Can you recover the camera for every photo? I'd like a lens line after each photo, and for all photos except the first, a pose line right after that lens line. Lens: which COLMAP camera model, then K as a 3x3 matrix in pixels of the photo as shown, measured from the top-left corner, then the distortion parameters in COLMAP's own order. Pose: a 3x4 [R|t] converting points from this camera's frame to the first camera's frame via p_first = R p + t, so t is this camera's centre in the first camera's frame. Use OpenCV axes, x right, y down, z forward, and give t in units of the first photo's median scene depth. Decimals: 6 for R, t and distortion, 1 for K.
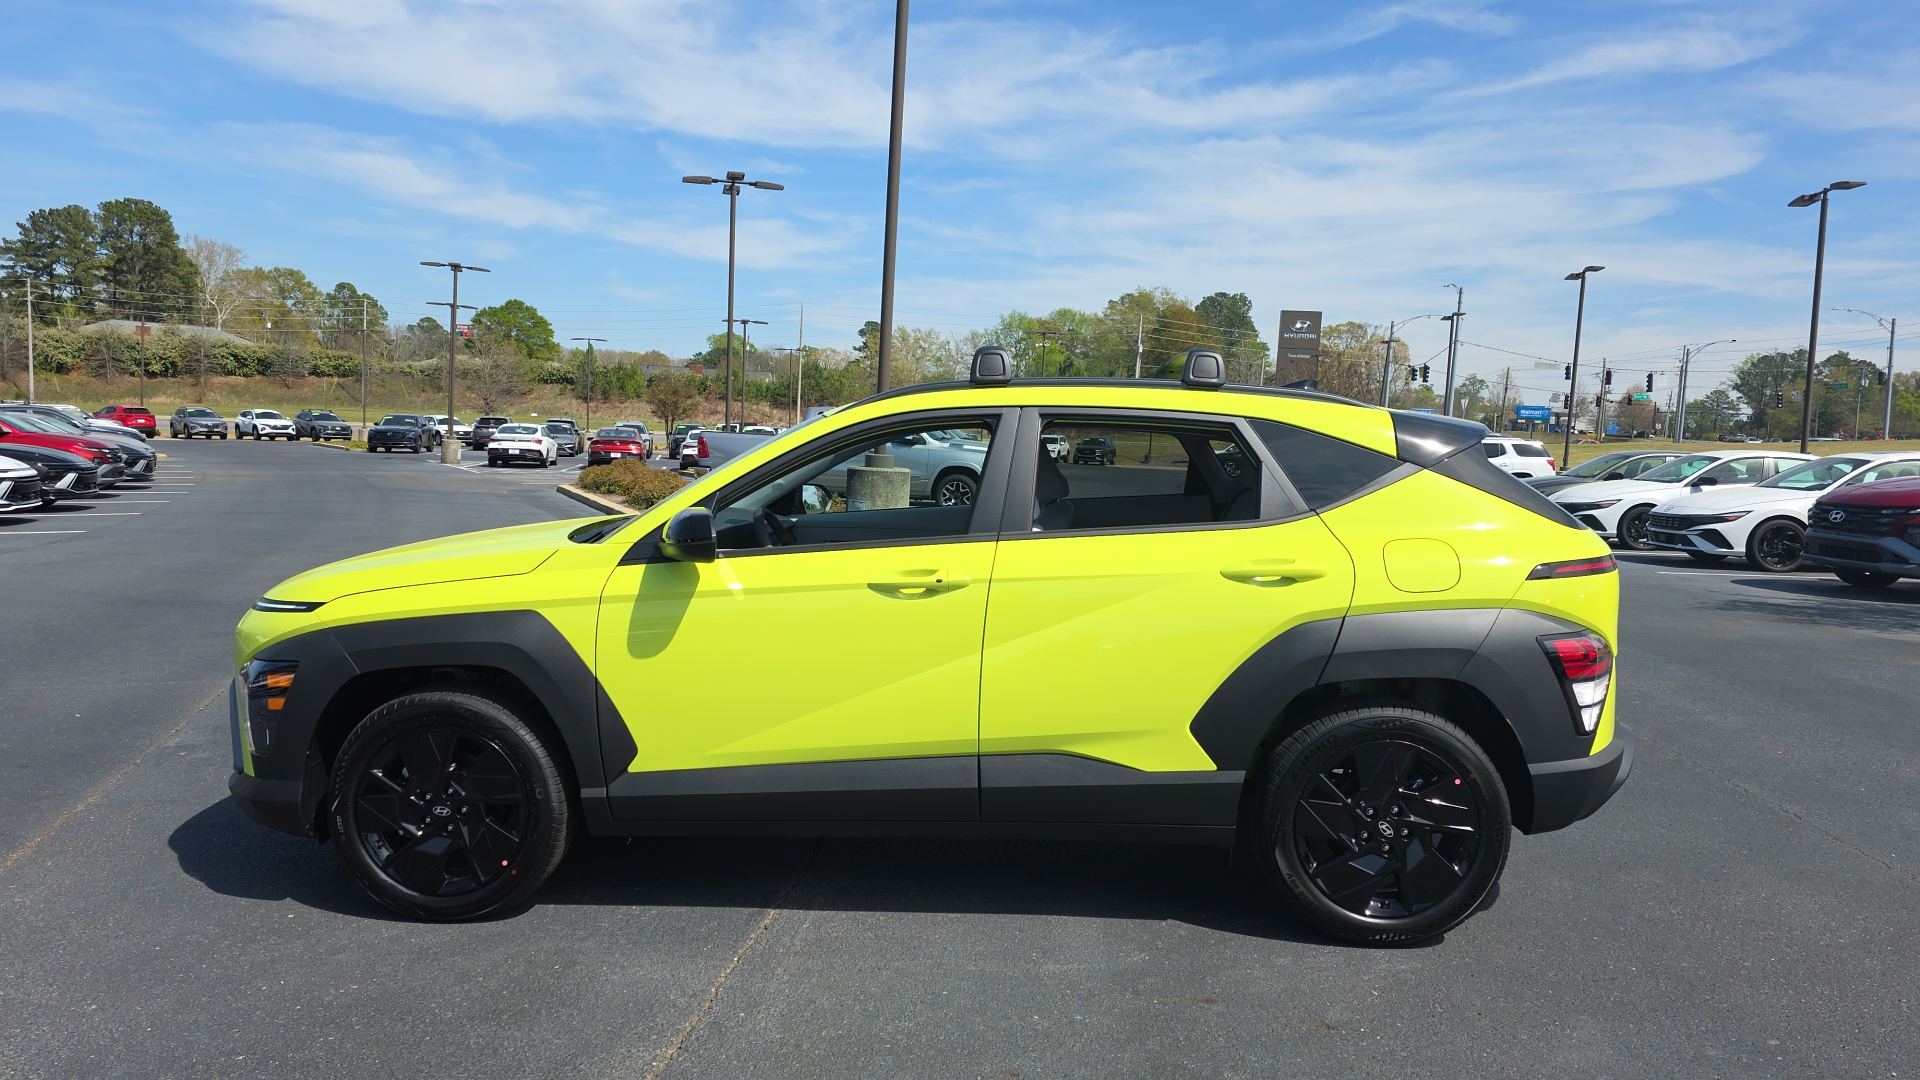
lens RADIAL K [[1292.2, 0, 927.9], [0, 1292.2, 520.2], [0, 0, 1]] dist [0.058690, -0.061219]
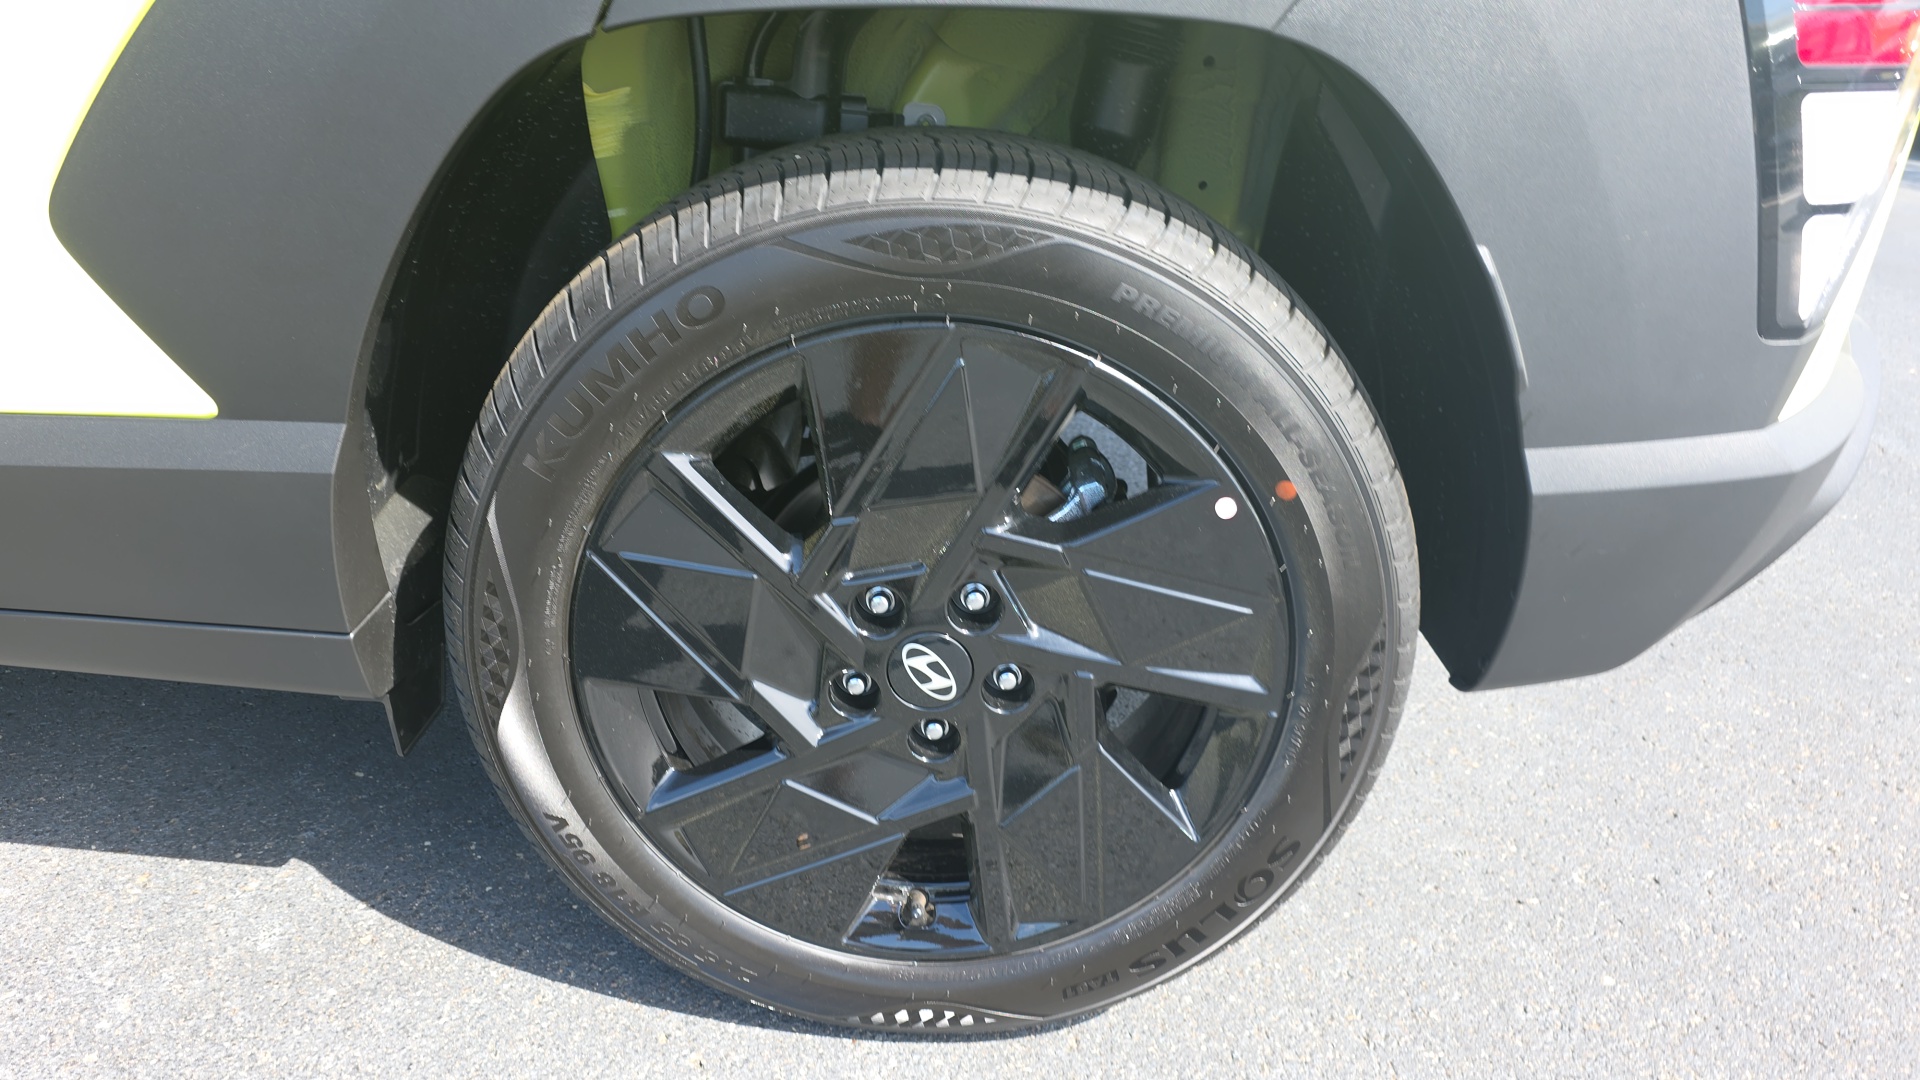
lens RADIAL K [[1292.2, 0, 950.6], [0, 1292.2, 545.8], [0, 0, 1]] dist [0.058690, -0.061219]
pose [[0.997105, 0.041379, 0.063791, 0.327715], [-0.060967, 0.936426, 0.345527, 0.122831], [-0.045437, -0.348415, 0.936238, 0.747845]]
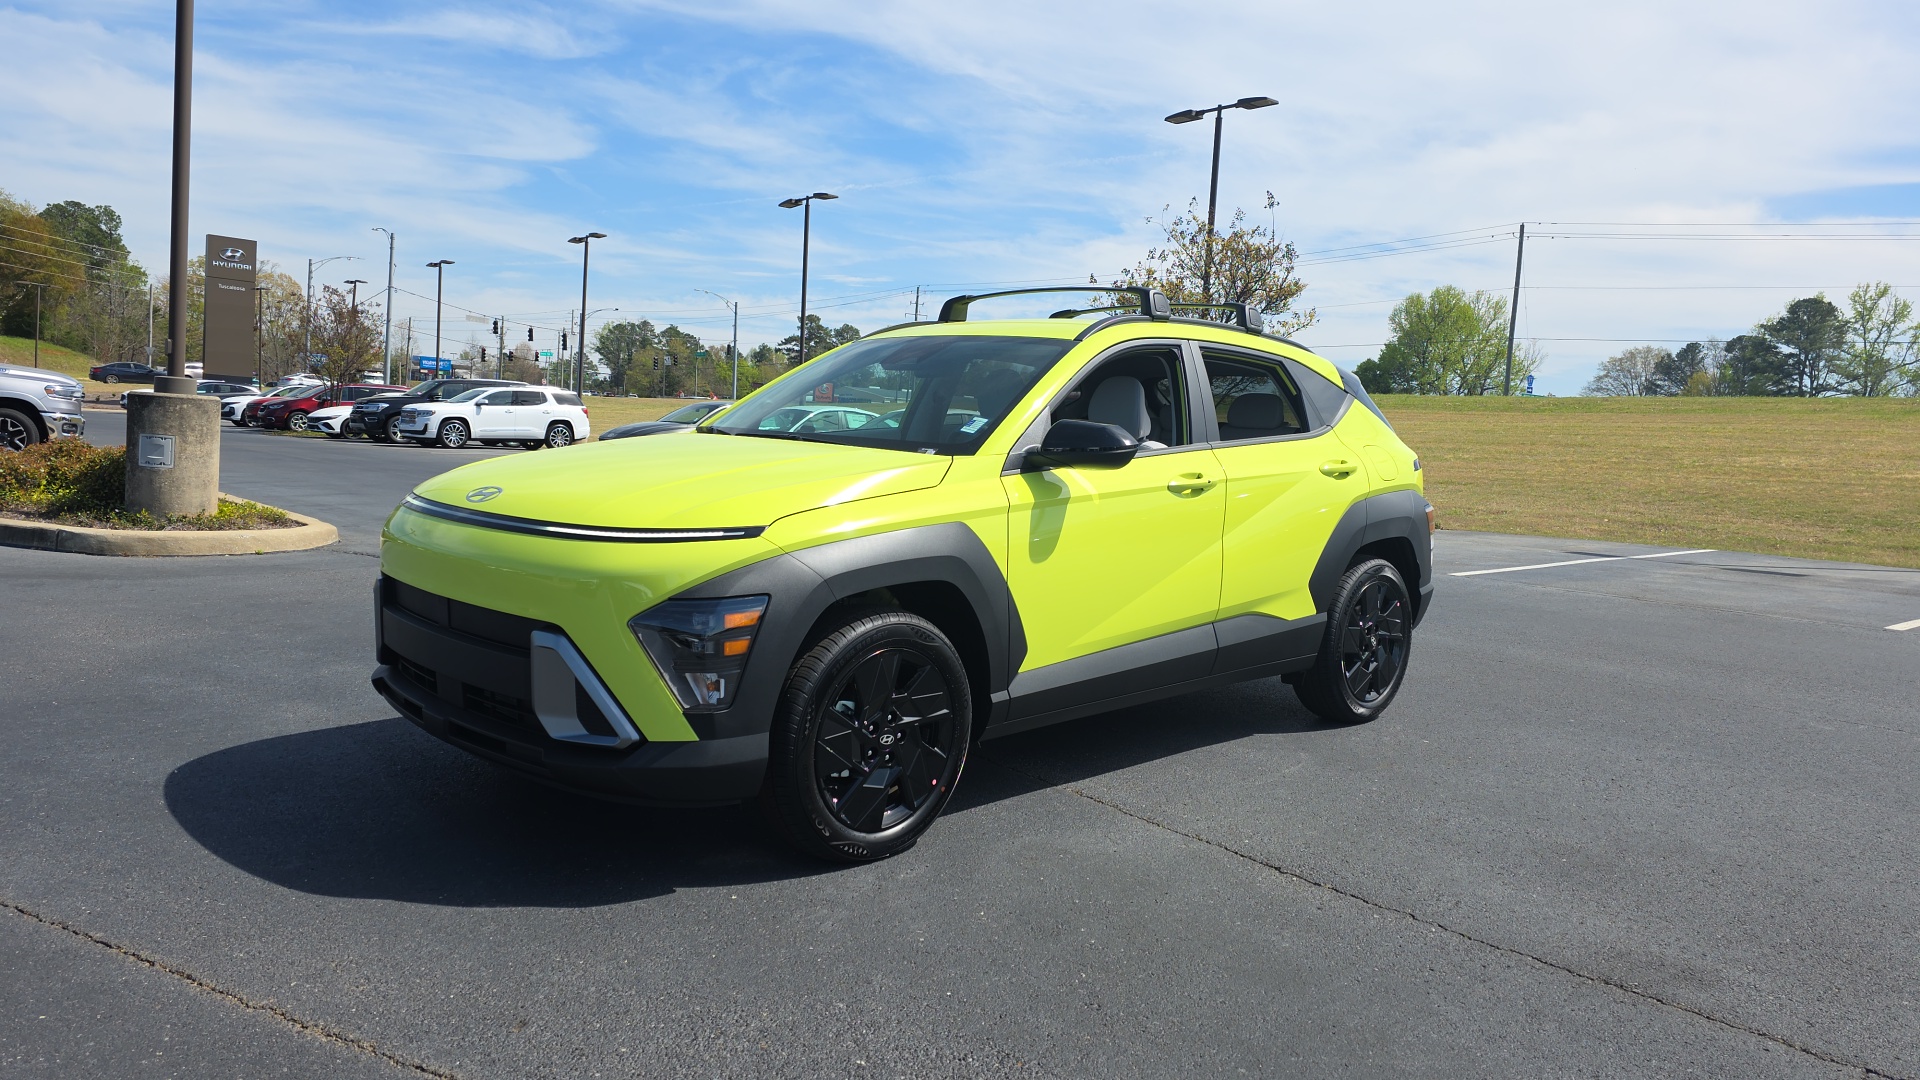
lens RADIAL K [[1292.2, 0, 940.7], [0, 1292.2, 535.9], [0, 0, 1]] dist [0.058690, -0.061219]
pose [[0.677400, -0.052238, 0.733758, -1.023811], [0.015239, 0.998258, 0.057000, 0.023721], [-0.735457, -0.027430, 0.677016, 0.346297]]
